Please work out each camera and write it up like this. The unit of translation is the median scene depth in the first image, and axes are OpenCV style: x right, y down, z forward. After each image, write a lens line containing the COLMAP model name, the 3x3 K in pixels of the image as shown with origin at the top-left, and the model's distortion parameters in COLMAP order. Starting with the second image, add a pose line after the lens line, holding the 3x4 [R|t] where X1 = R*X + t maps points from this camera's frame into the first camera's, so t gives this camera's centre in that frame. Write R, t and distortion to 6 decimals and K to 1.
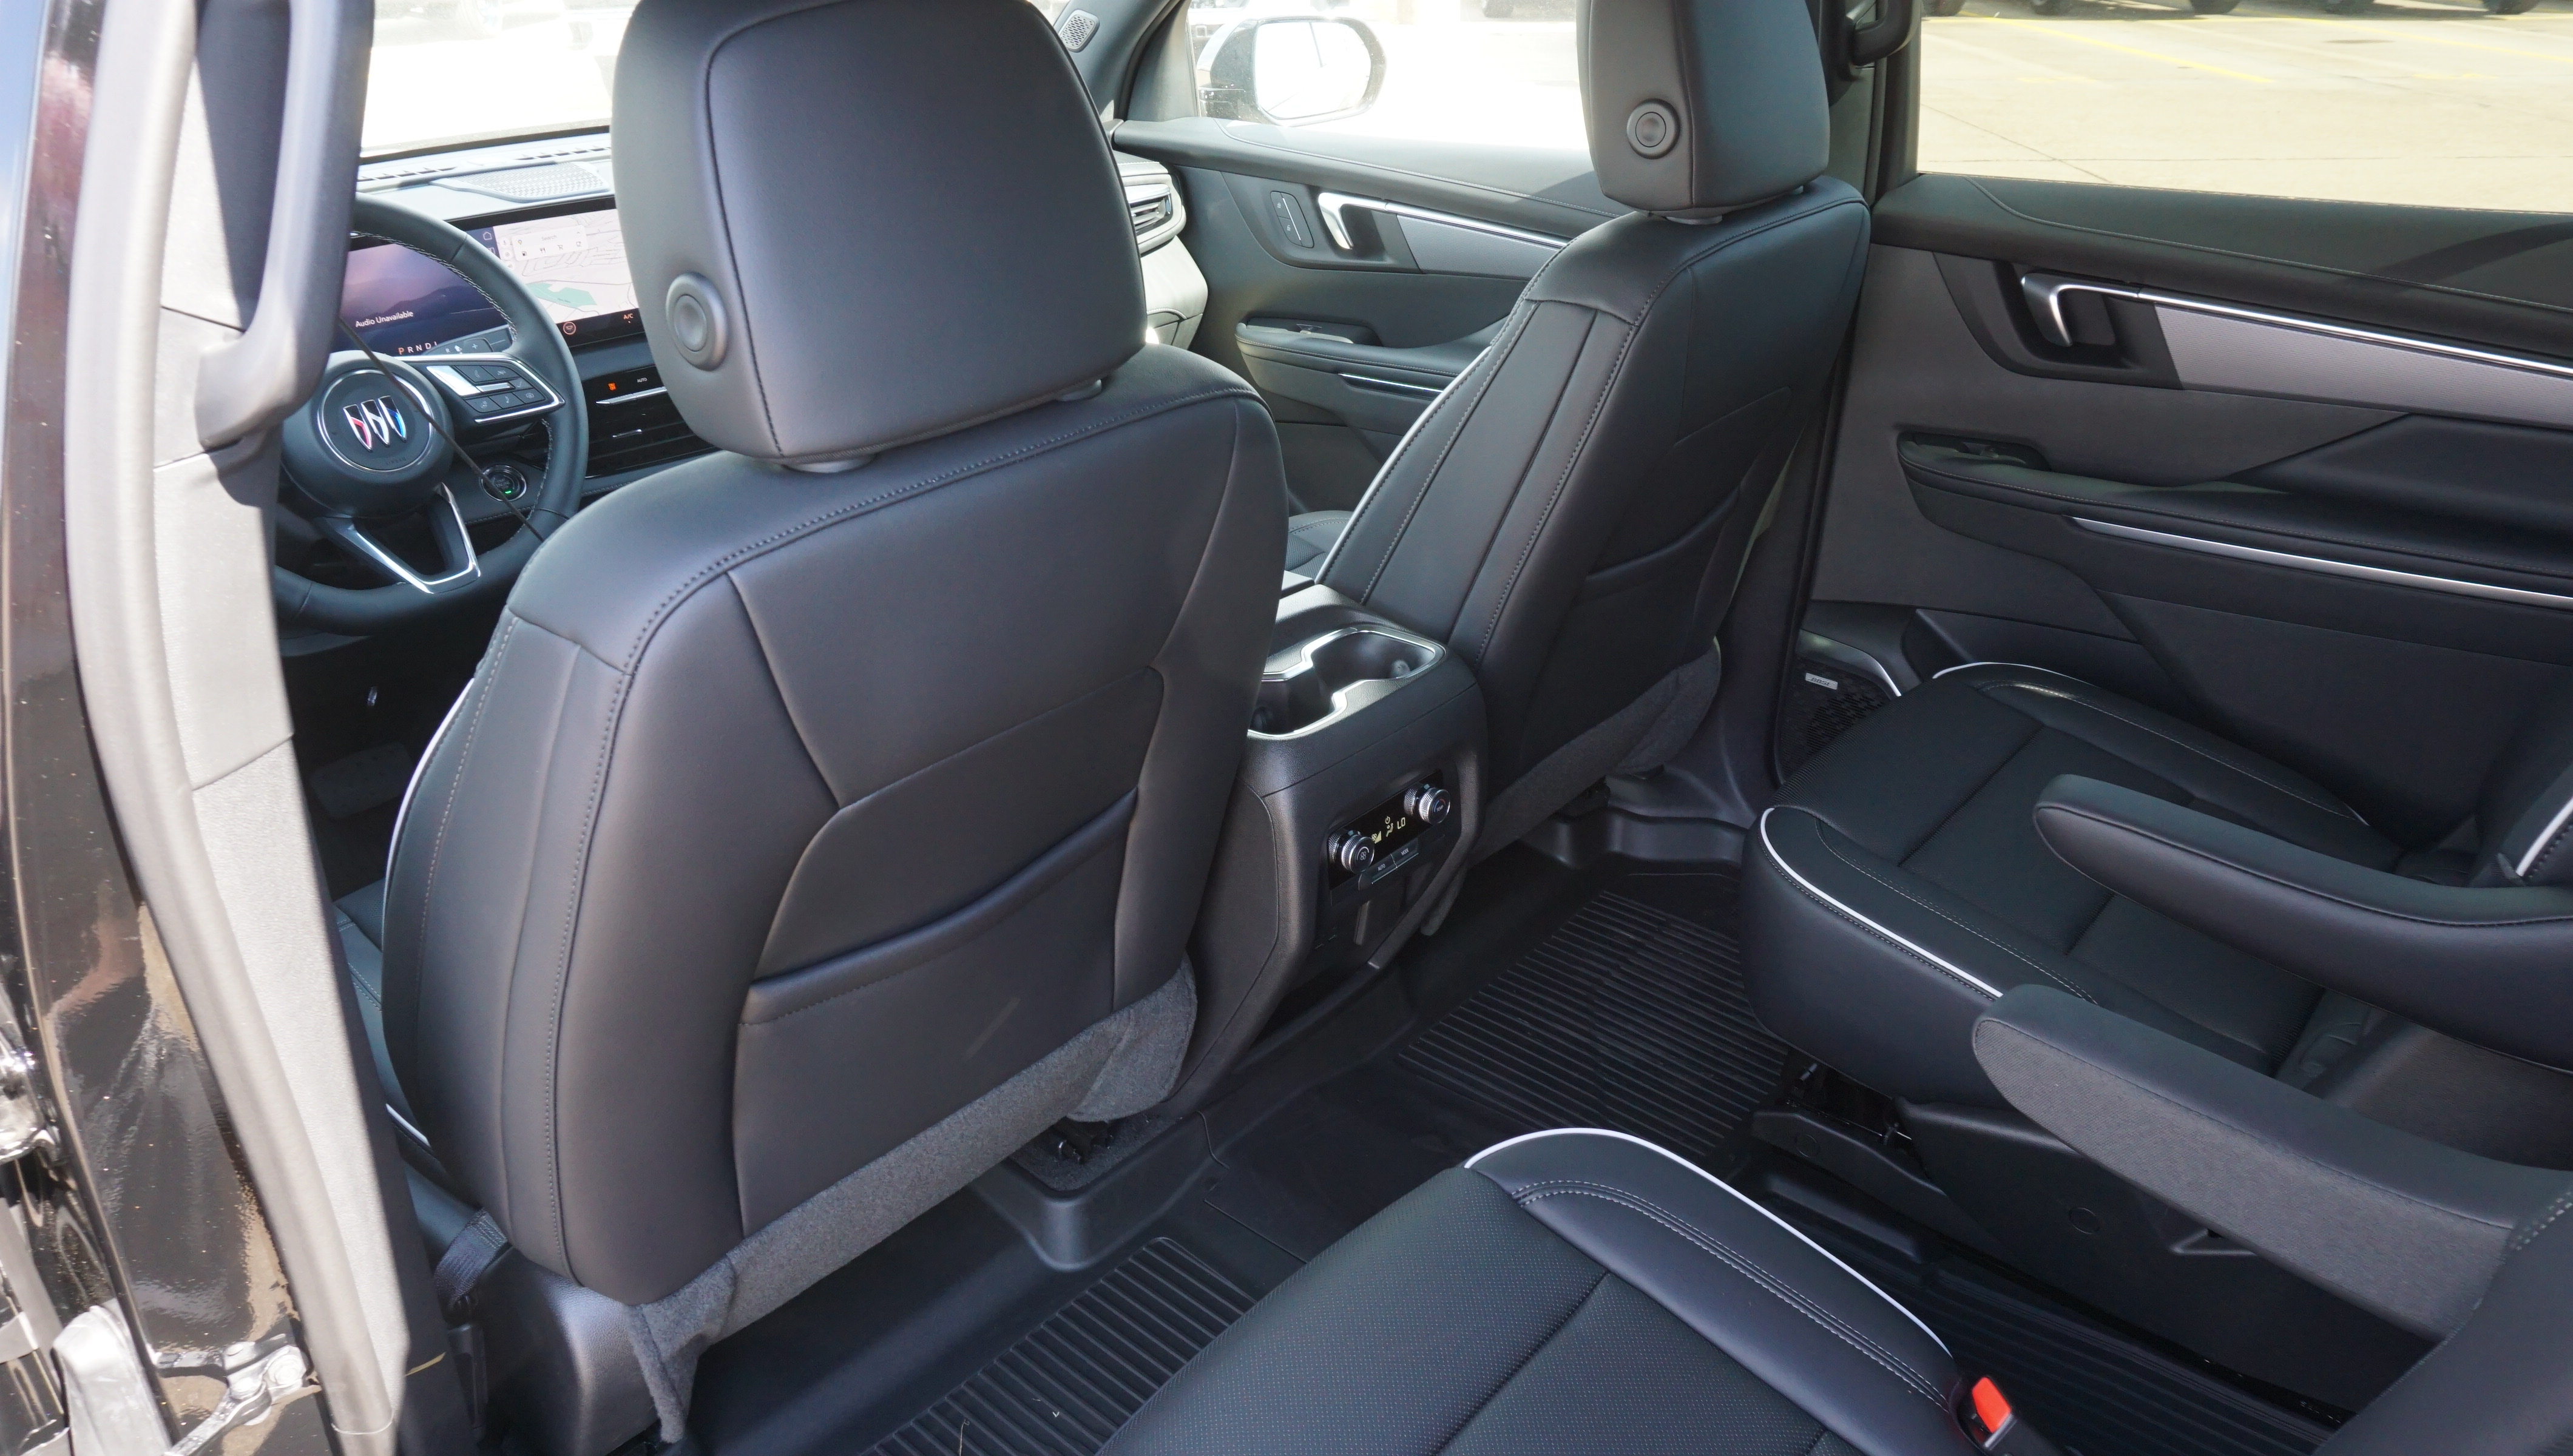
lens RADIAL K [[1730.4, 0, 1286.5], [0, 1730.4, 728.0], [0, 0, 1]] dist [-0.044283, 0.036303]
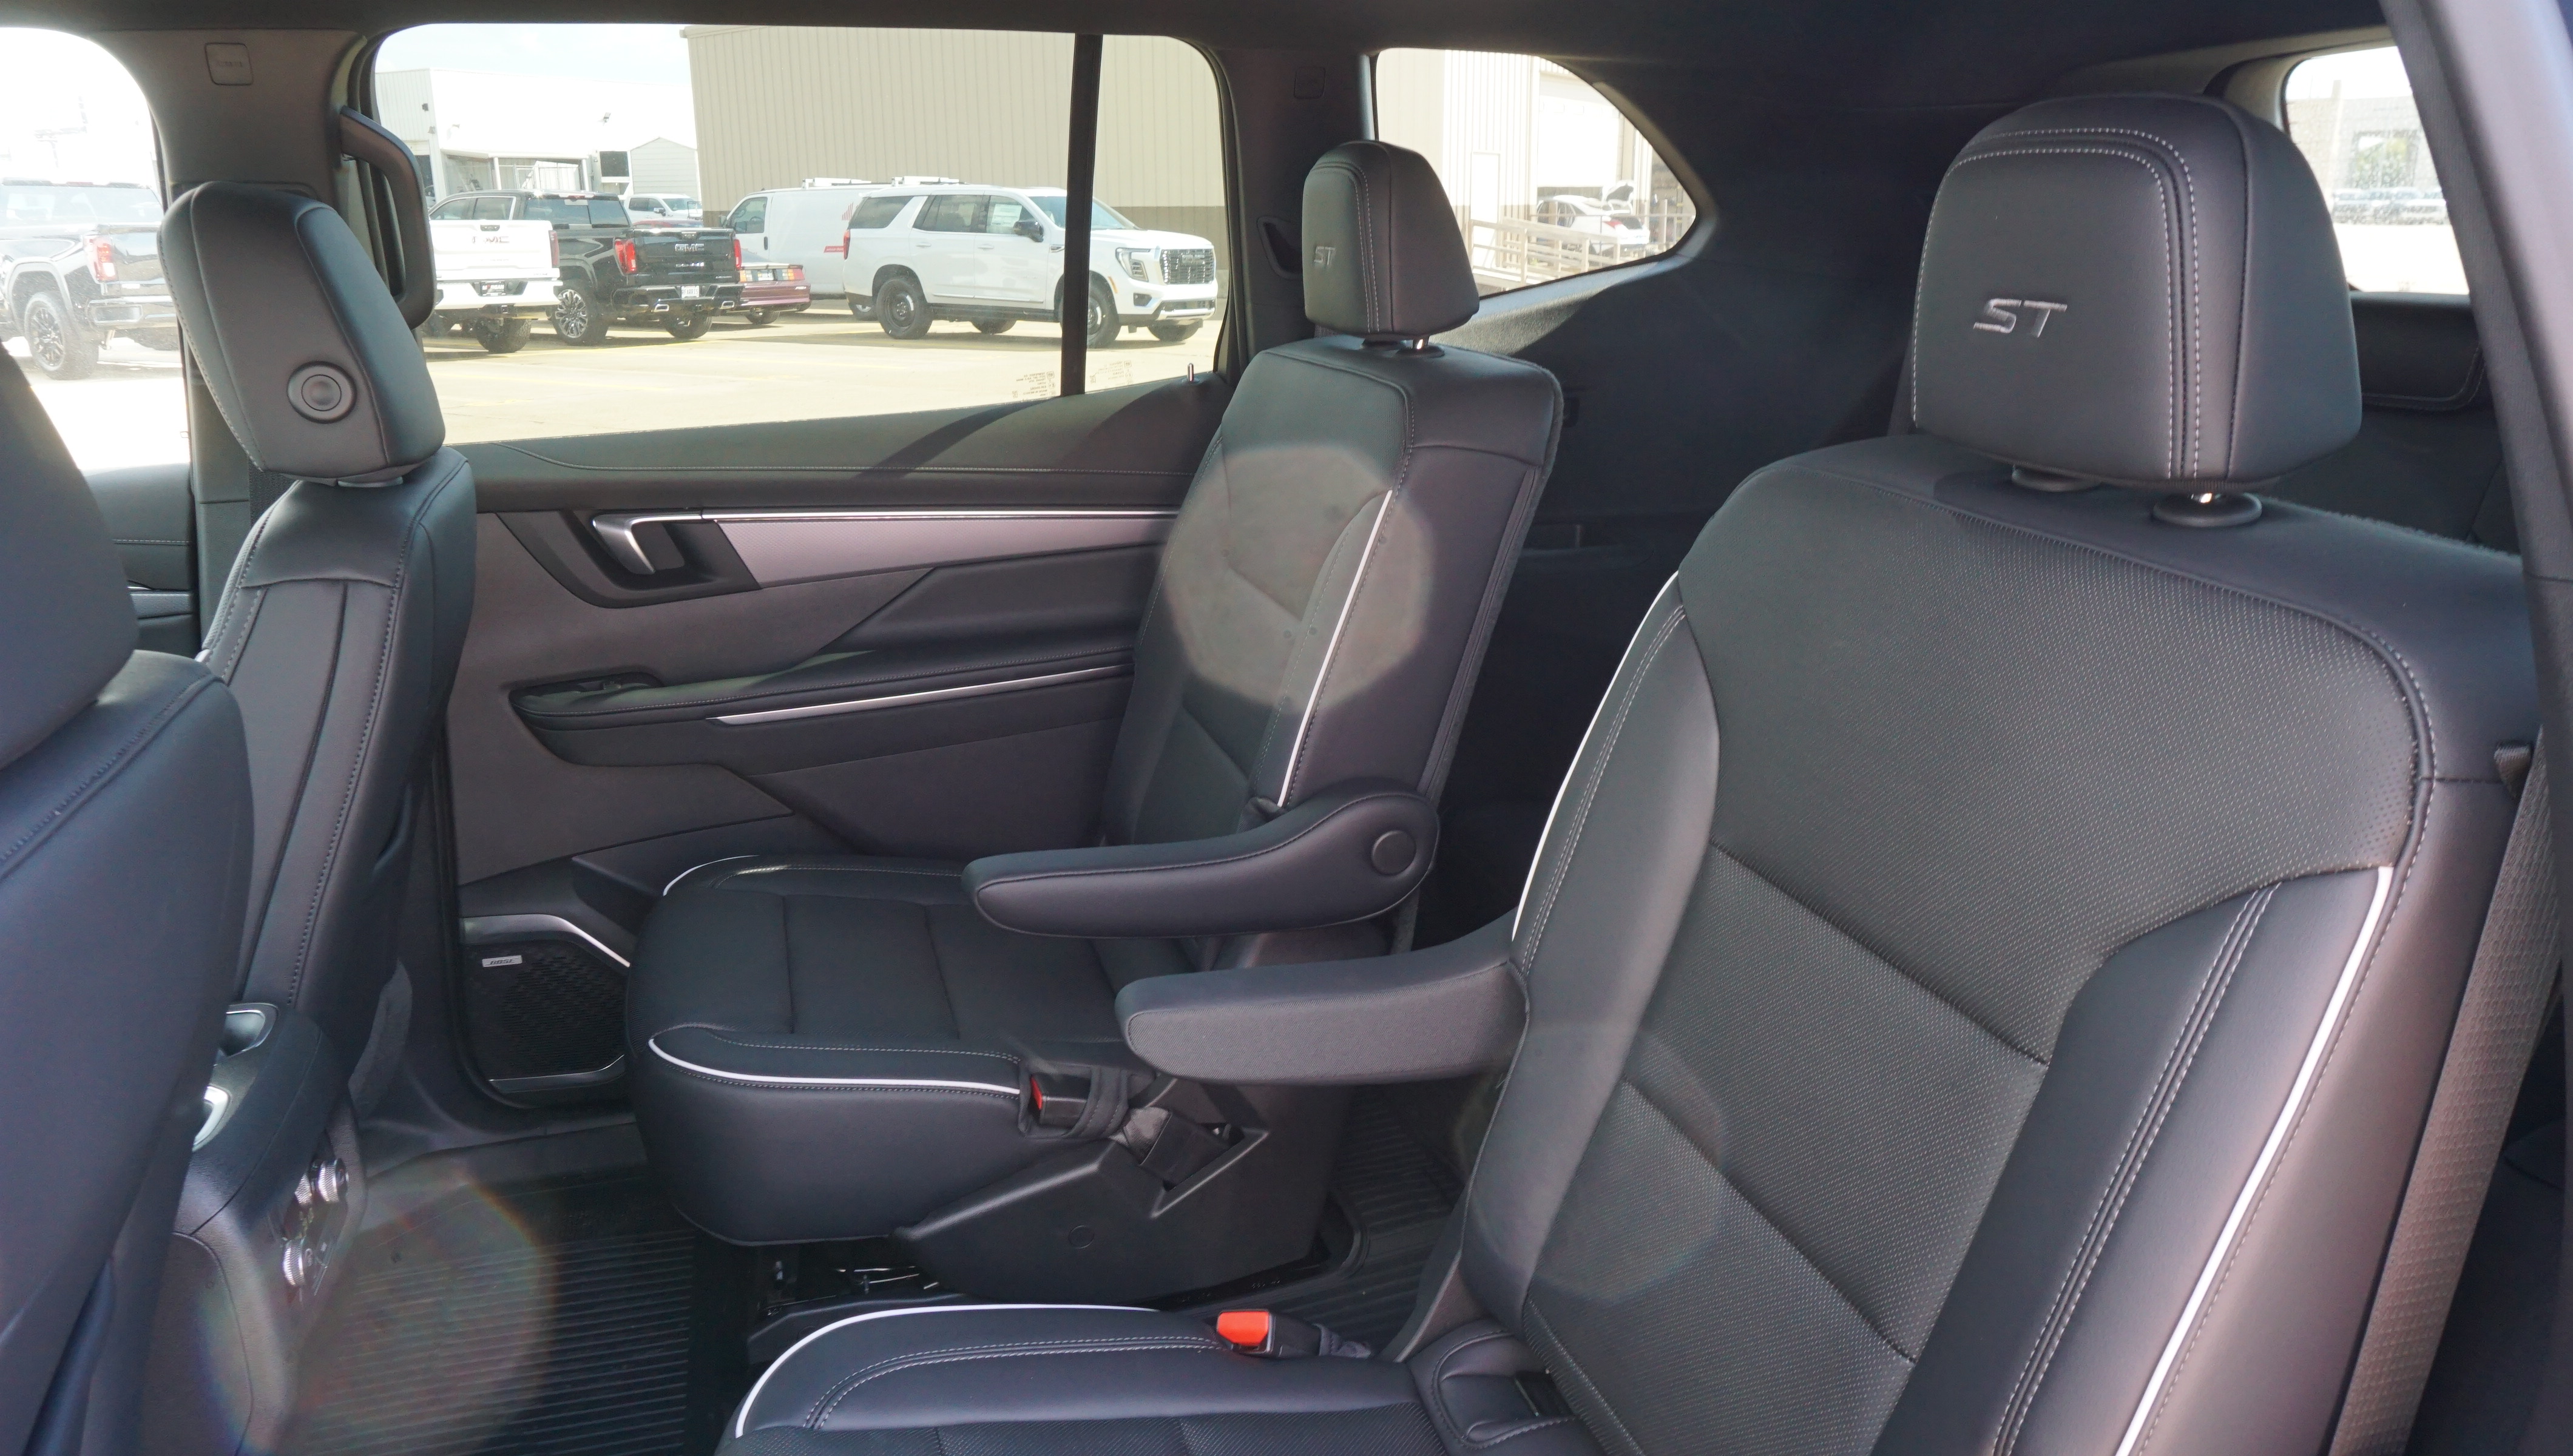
lens RADIAL K [[1731.1, 0, 1292.5], [0, 1731.1, 735.2], [0, 0, 1]] dist [-0.048213, 0.039314]
pose [[0.516198, -0.231260, 0.824657, -0.270088], [0.379116, 0.925085, 0.022114, 0.002550], [-0.767992, 0.301225, 0.565201, 0.105588]]
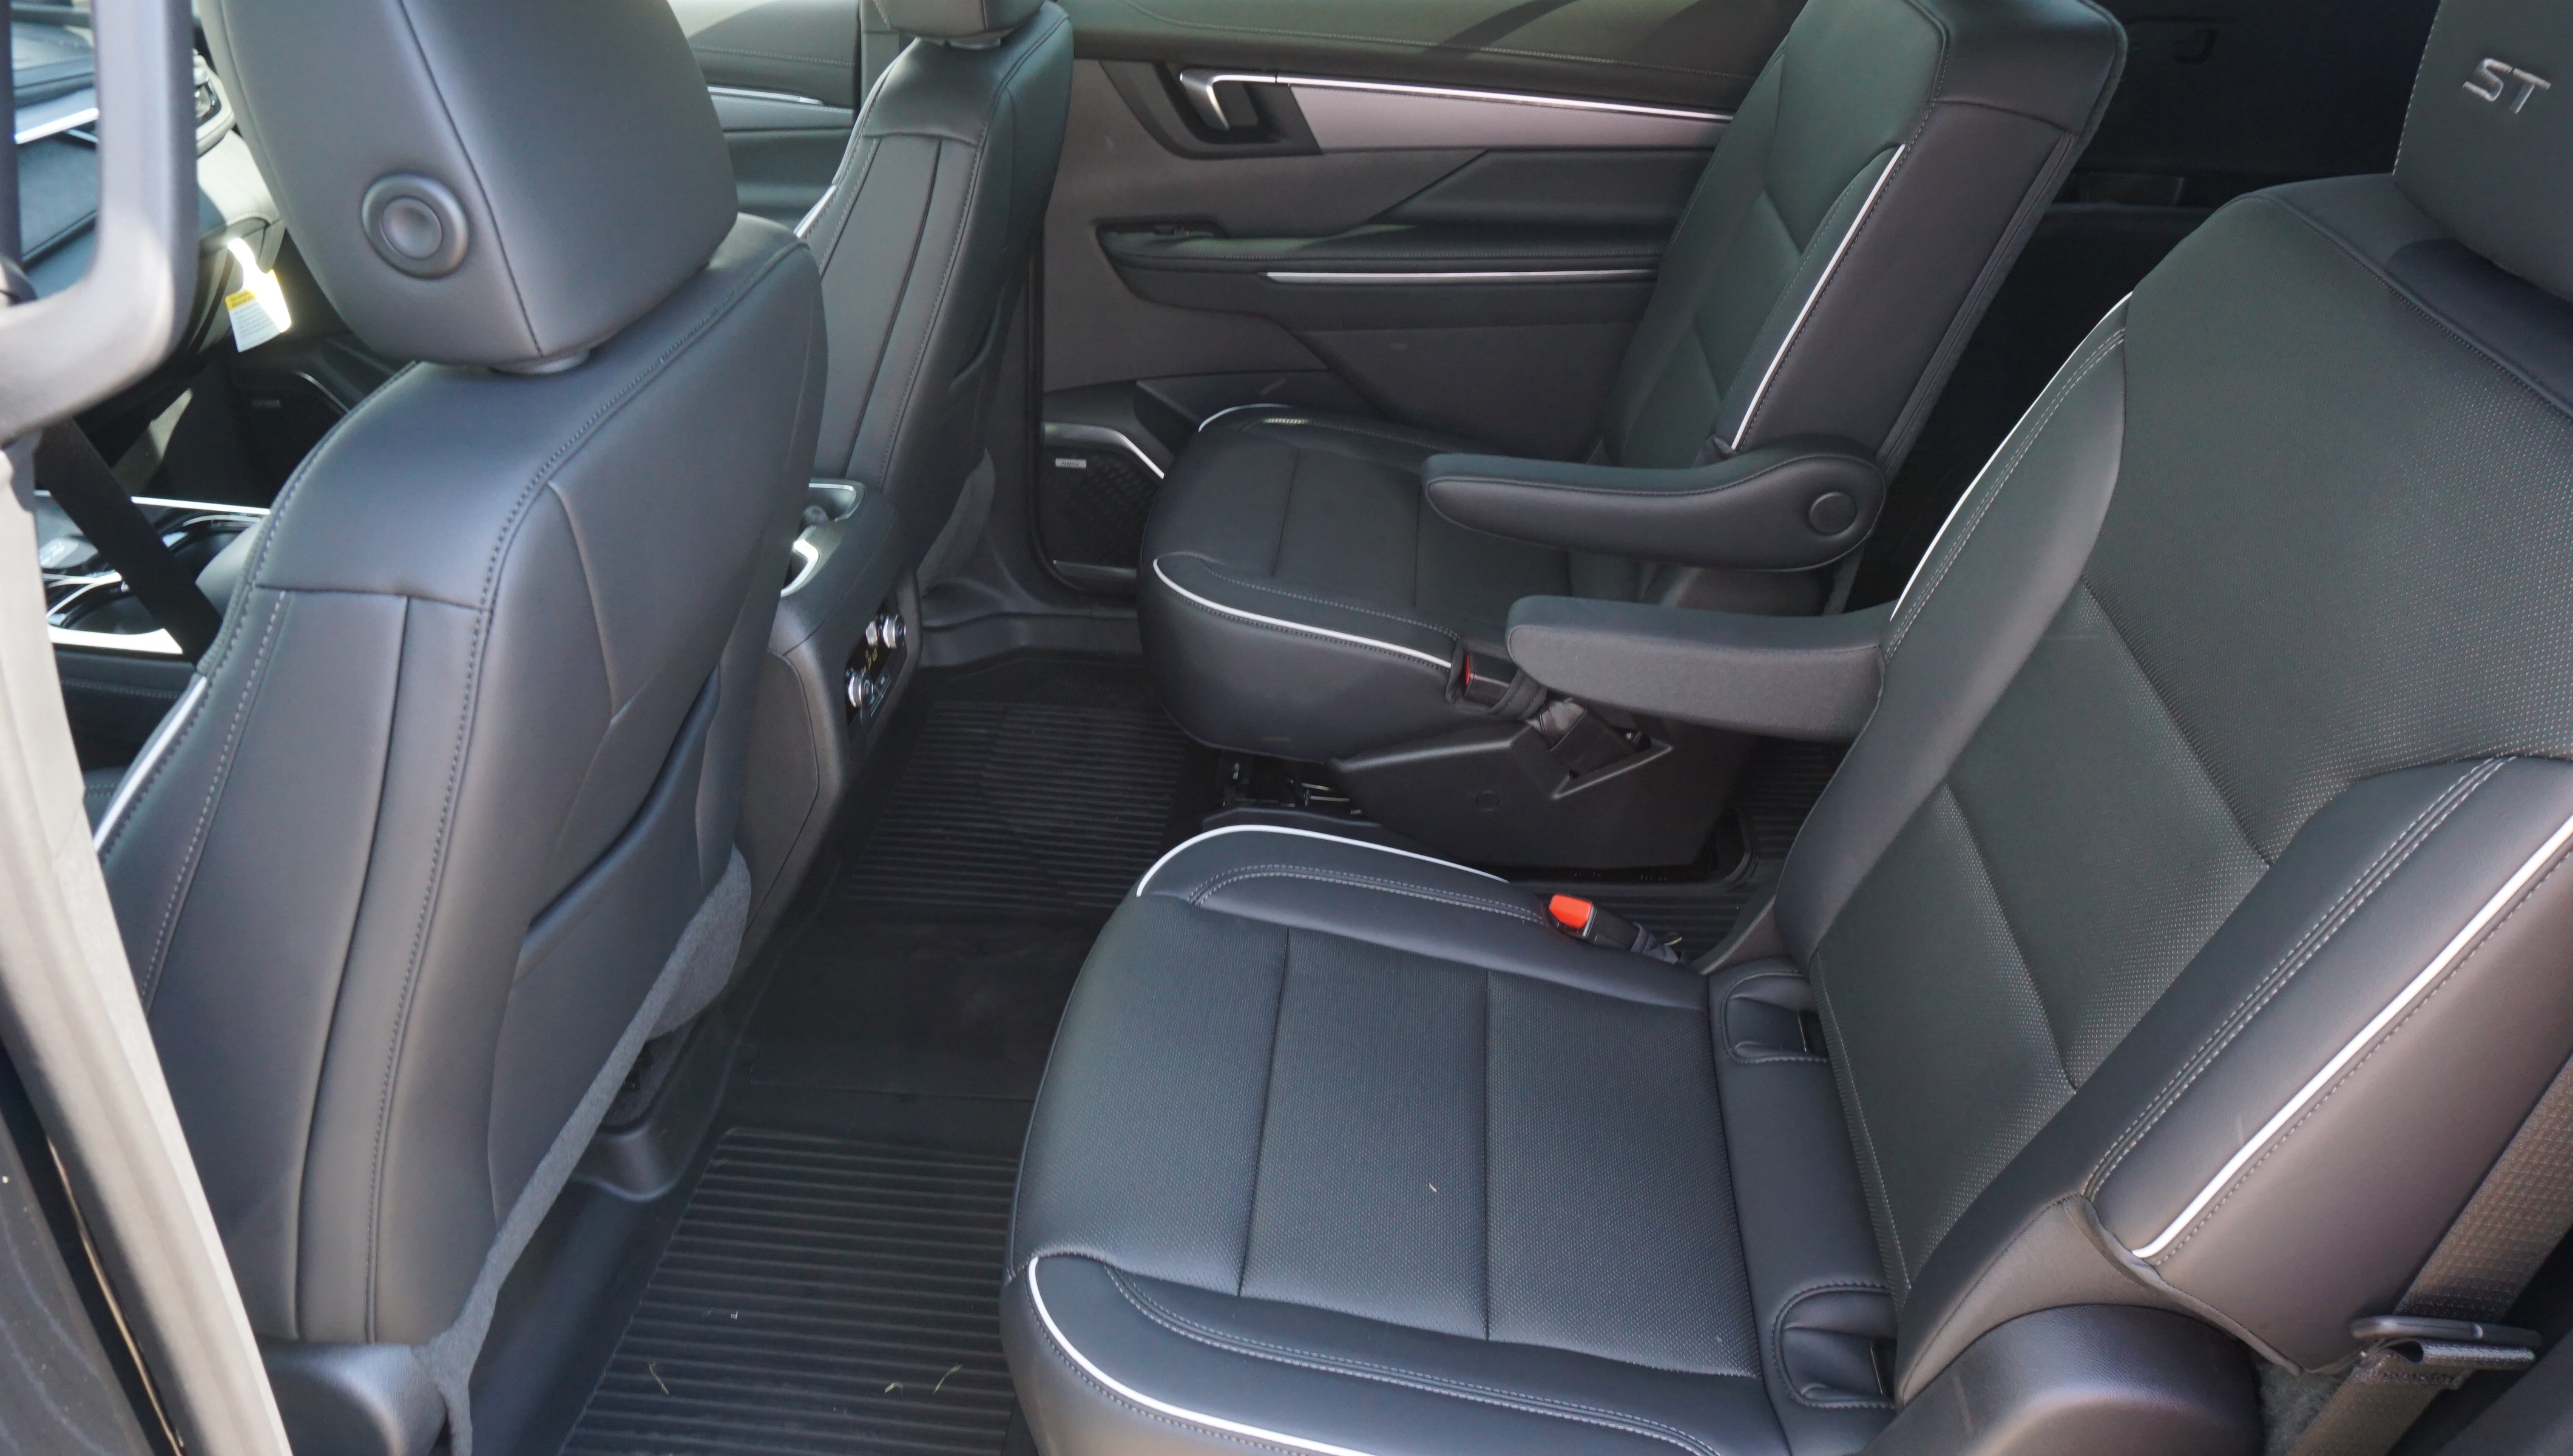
lens RADIAL K [[1730.4, 0, 1286.5], [0, 1730.4, 728.0], [0, 0, 1]] dist [-0.044283, 0.036303]
pose [[0.801411, -0.288533, 0.523917, -0.258617], [0.242541, 0.957468, 0.156295, -0.004976], [-0.546730, 0.001815, 0.837307, -0.009095]]
